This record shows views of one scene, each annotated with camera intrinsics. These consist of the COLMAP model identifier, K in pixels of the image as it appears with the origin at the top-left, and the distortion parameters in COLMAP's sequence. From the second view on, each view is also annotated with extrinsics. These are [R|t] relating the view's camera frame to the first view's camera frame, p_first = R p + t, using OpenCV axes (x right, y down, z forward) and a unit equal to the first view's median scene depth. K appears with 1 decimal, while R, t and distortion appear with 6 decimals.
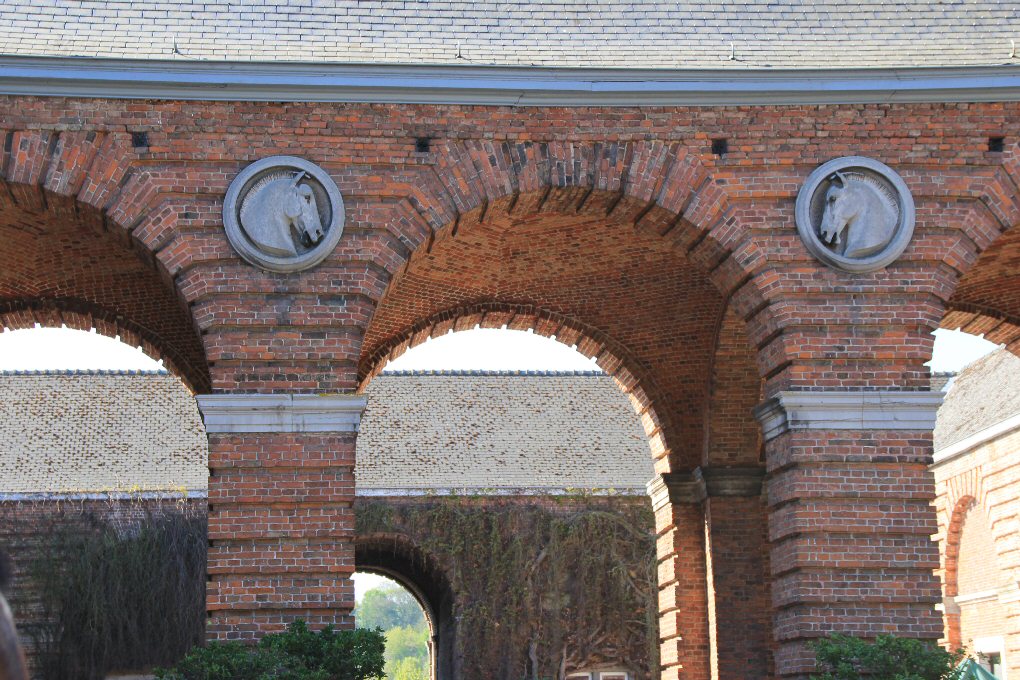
lens RADIAL K [[2383.2, 0, 510.0], [0, 2383.2, 340.0], [0, 0, 1]] dist [0.549897, 0.573394]
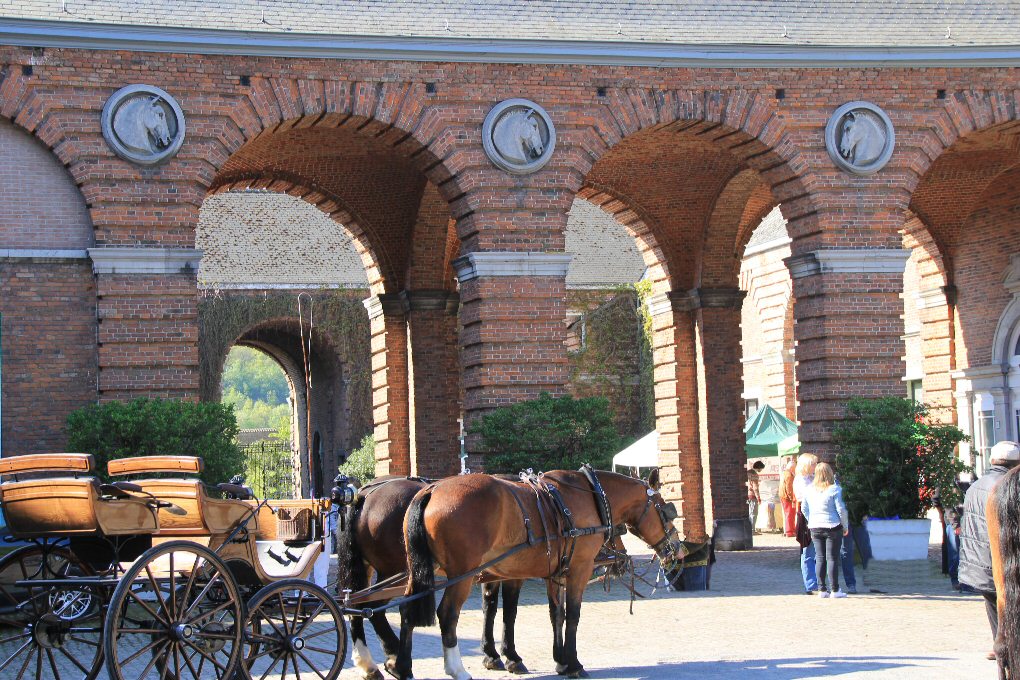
lens RADIAL K [[2123.1, 0, 510.0], [0, 2123.1, 340.0], [0, 0, 1]] dist [0.441971, 0.514564]
pose [[0.982422, -0.002651, 0.186653, -0.357001], [-0.016195, 0.994919, 0.099372, -0.057754], [-0.185968, -0.100648, 0.977387, -0.375682]]
